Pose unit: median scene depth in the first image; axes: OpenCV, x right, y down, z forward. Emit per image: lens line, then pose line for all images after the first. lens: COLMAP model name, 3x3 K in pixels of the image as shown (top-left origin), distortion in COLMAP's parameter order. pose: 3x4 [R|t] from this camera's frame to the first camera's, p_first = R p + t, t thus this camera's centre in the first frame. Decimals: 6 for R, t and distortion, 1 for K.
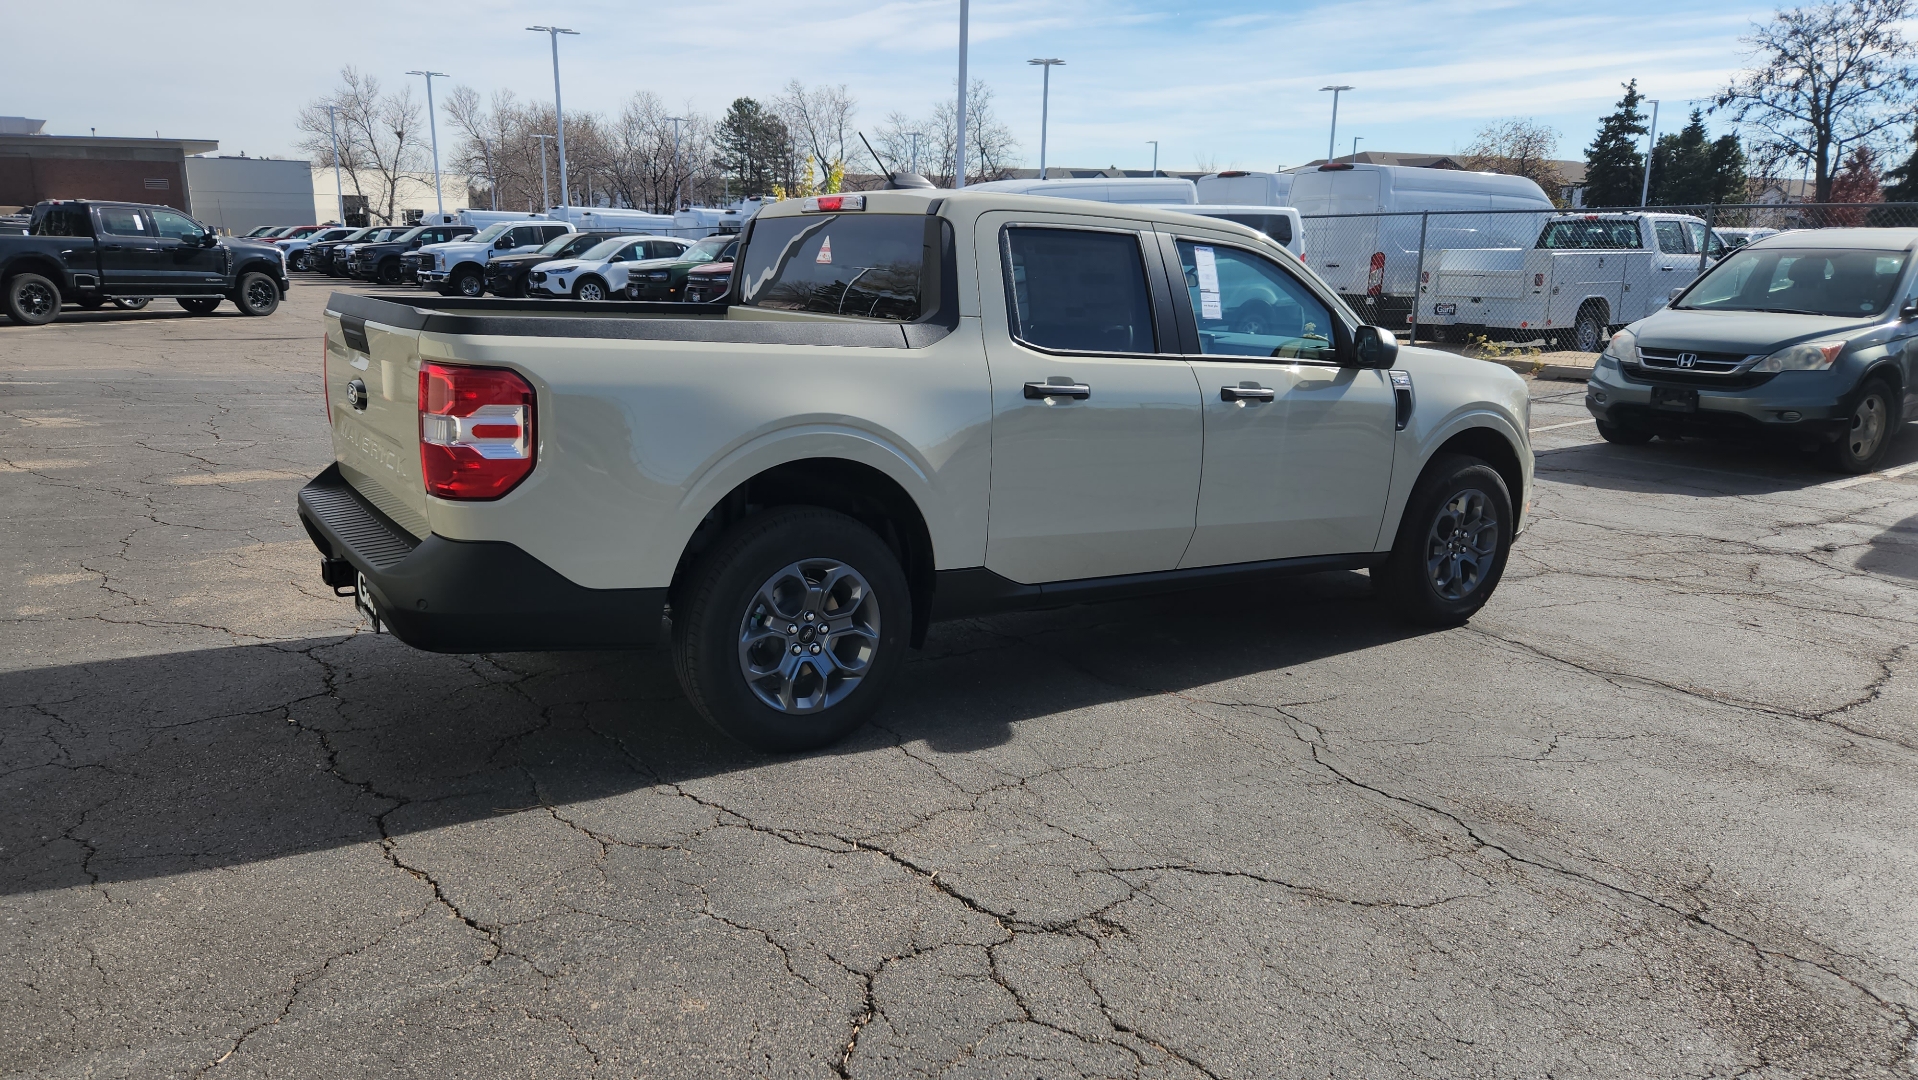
lens RADIAL K [[1276.5, 0, 922.2], [0, 1276.5, 544.7], [0, 0, 1]] dist [0.068785, -0.055048]
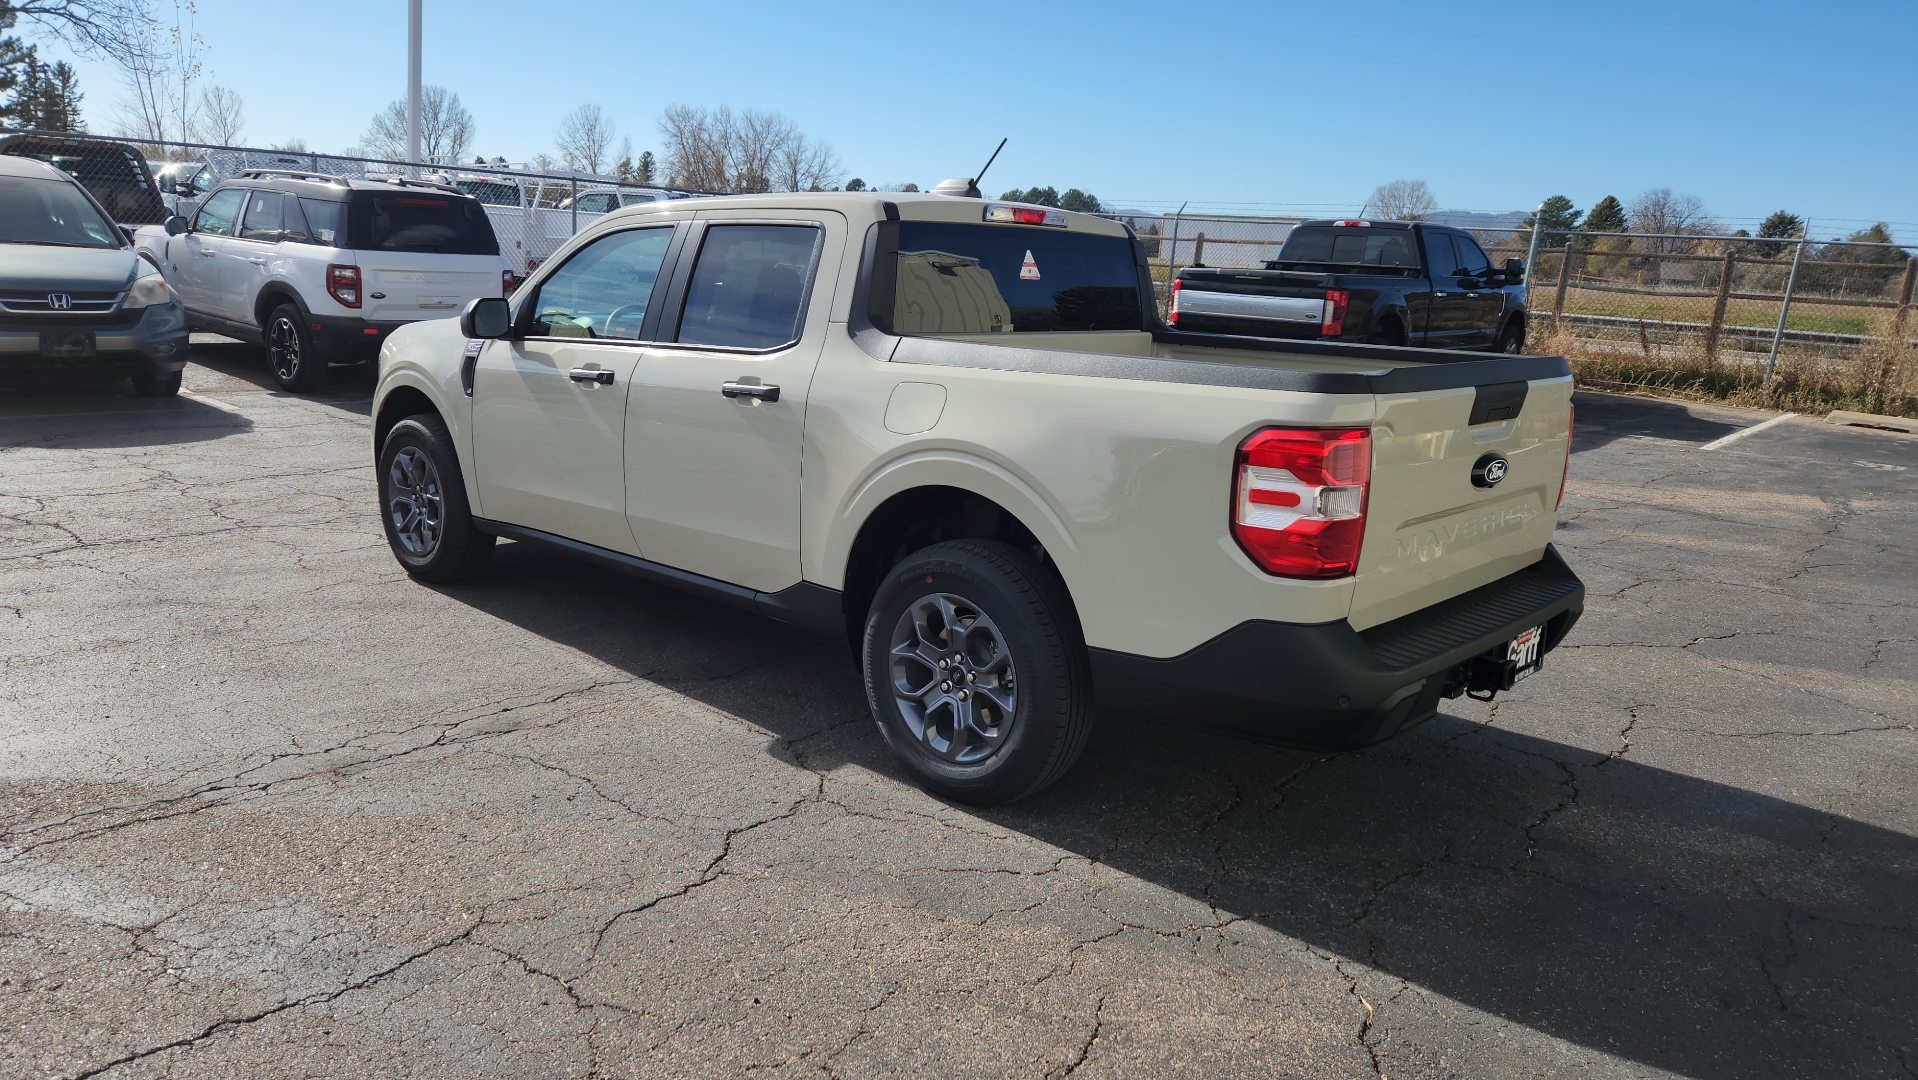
lens RADIAL K [[1276.5, 0, 914.6], [0, 1276.5, 537.5], [0, 0, 1]] dist [0.068785, -0.055048]
pose [[-0.230669, -0.245174, 0.941638, -0.236501], [0.153325, 0.946487, 0.283996, -0.076505], [-0.960876, 0.209886, -0.180734, 0.308224]]
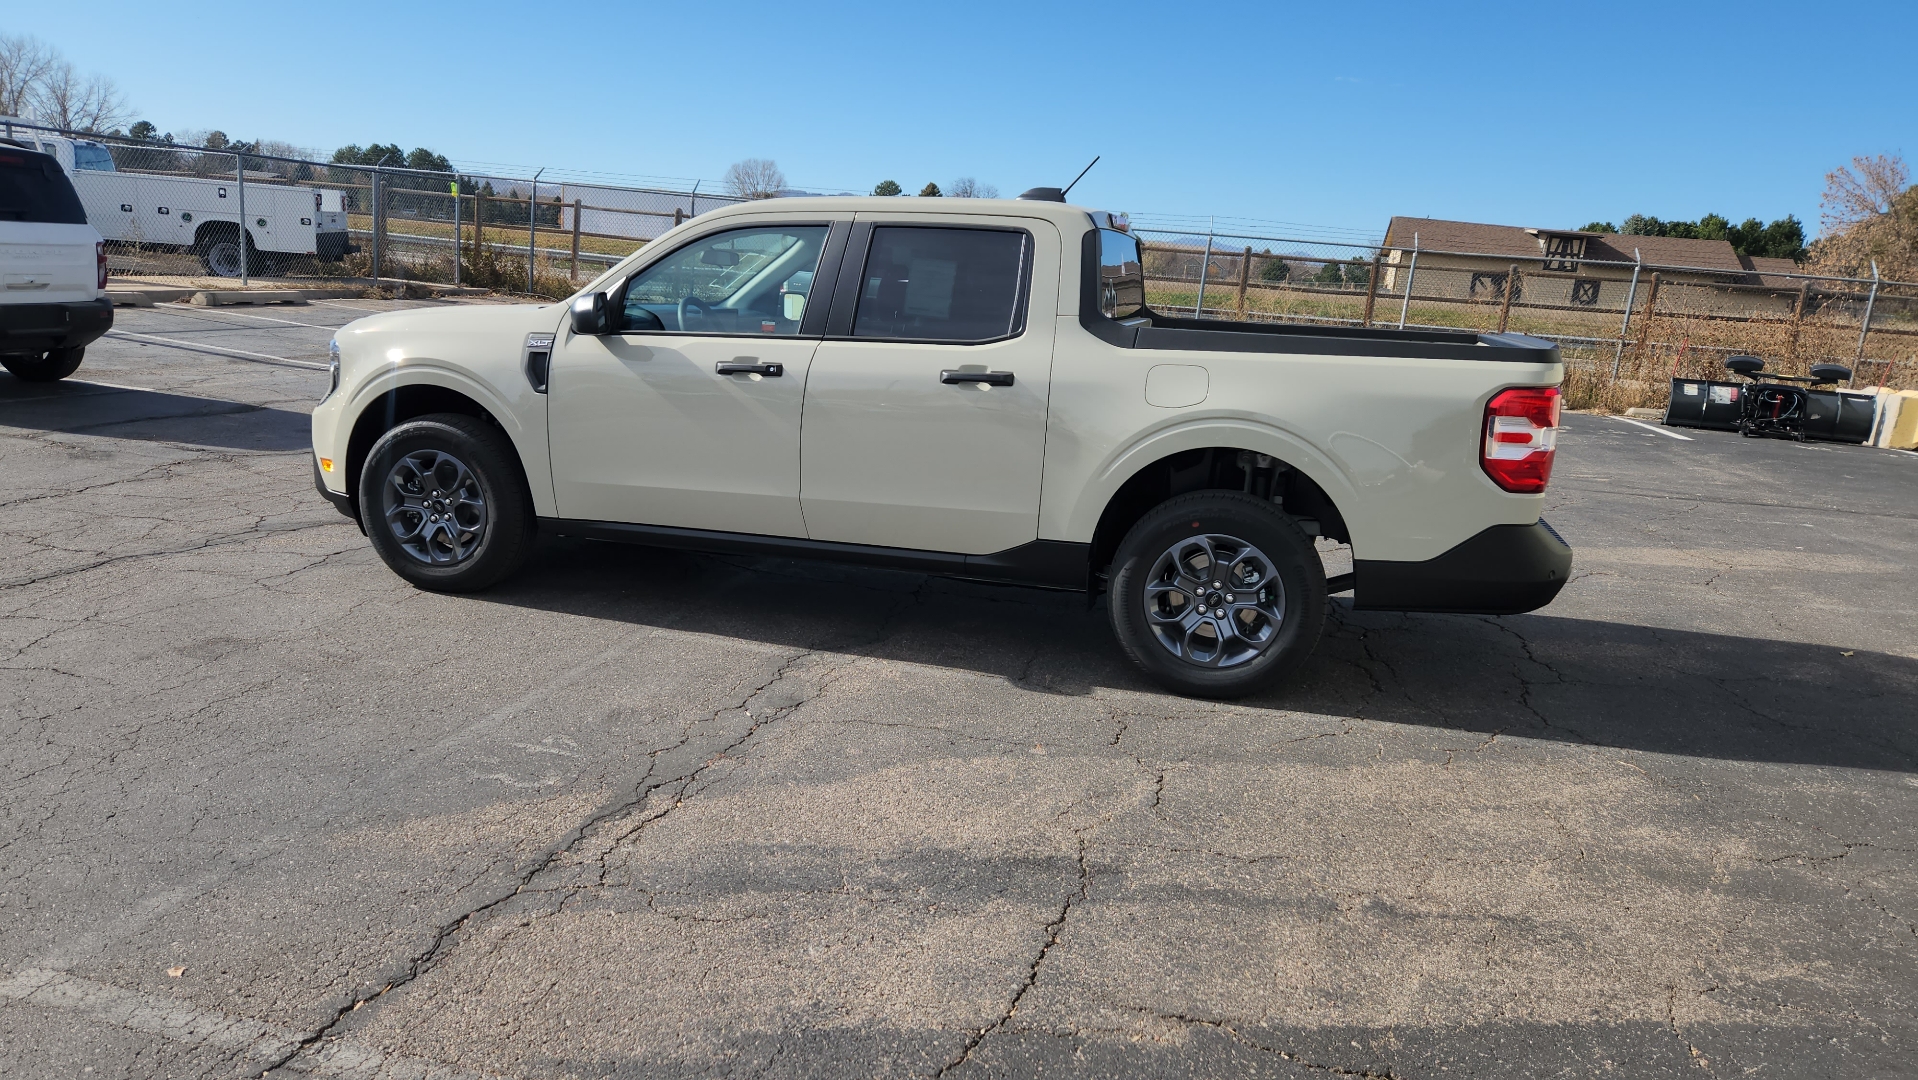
lens RADIAL K [[1276.5, 0, 915.5], [0, 1276.5, 560.6], [0, 0, 1]] dist [0.068785, -0.055048]
pose [[-0.650891, -0.235645, 0.721673, -0.199148], [0.083810, 0.922492, 0.376807, -0.102795], [-0.754530, 0.305744, -0.580693, 0.447626]]
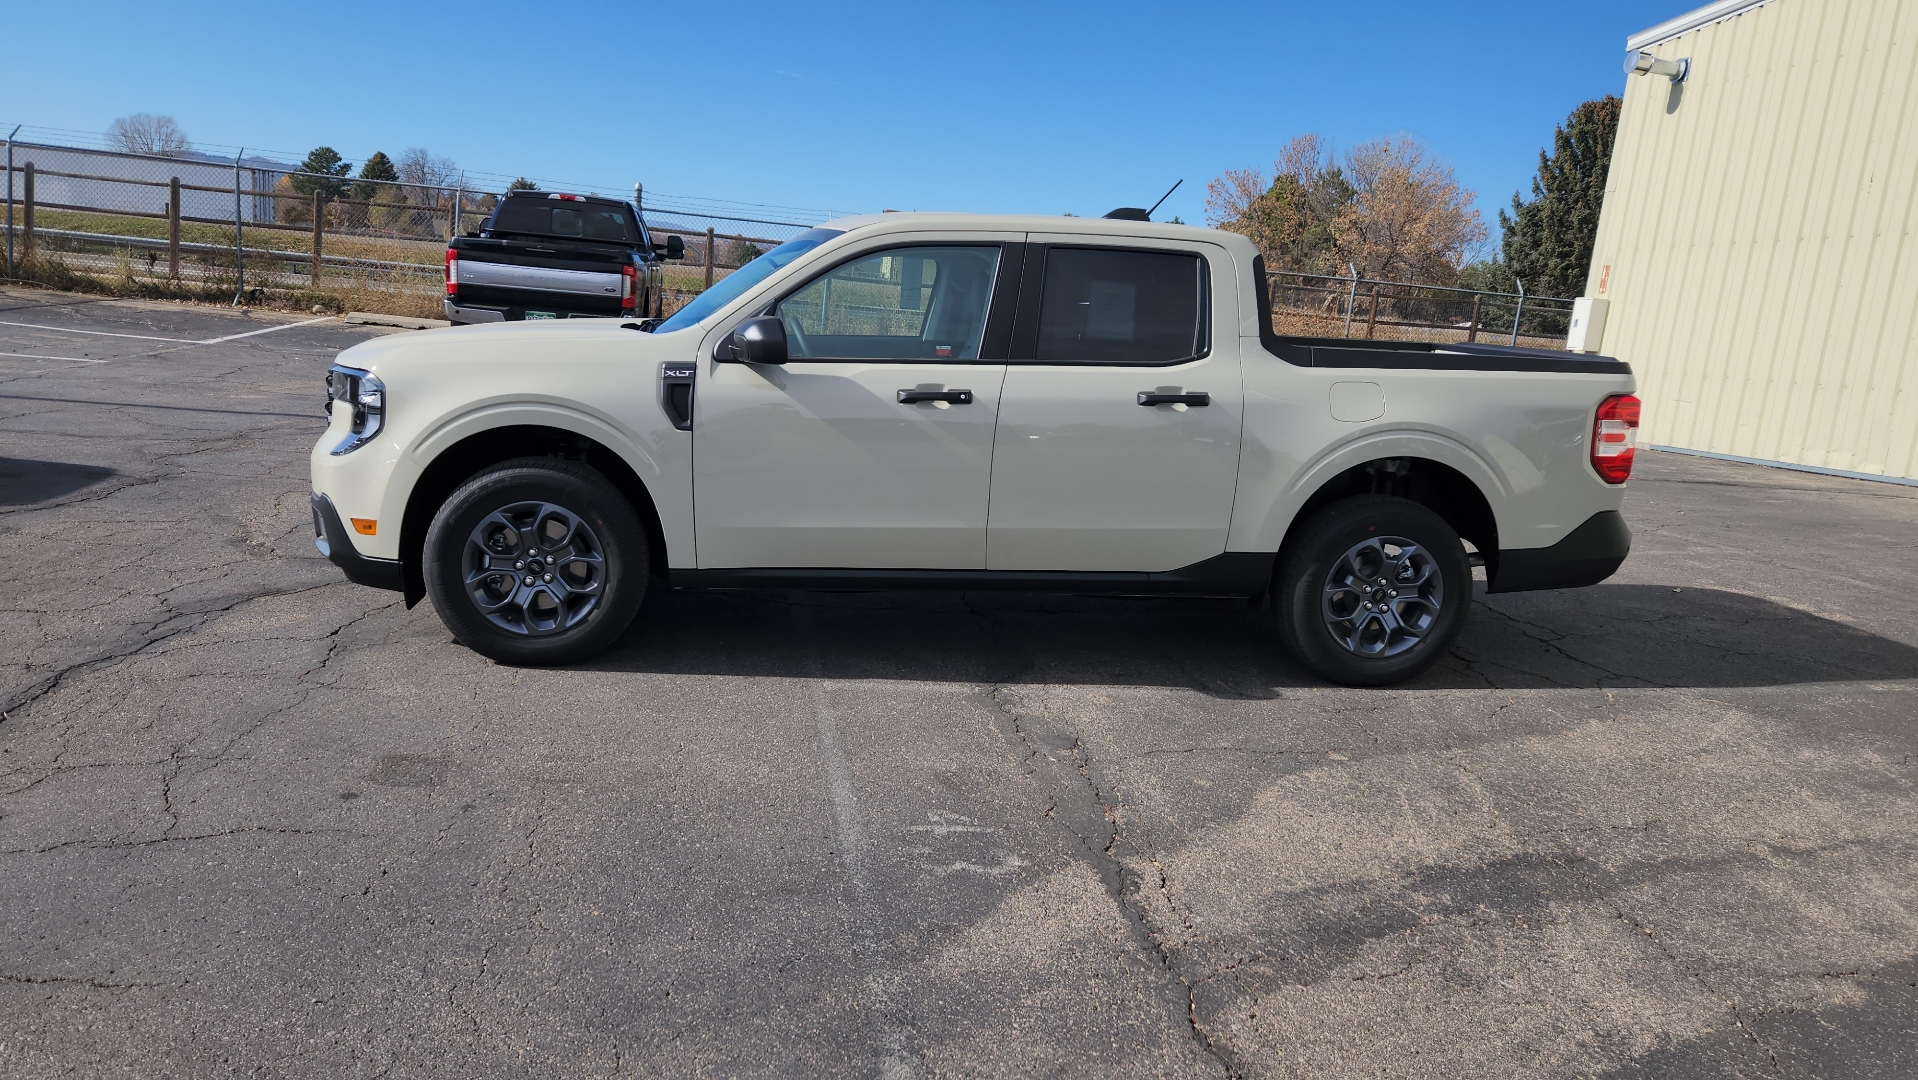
lens RADIAL K [[1276.5, 0, 923.2], [0, 1276.5, 554.3], [0, 0, 1]] dist [0.068785, -0.055048]
pose [[-0.895265, -0.177975, 0.408443, -0.089371], [0.001182, 0.915797, 0.401640, -0.113990], [-0.445533, 0.360057, -0.819670, 0.520229]]
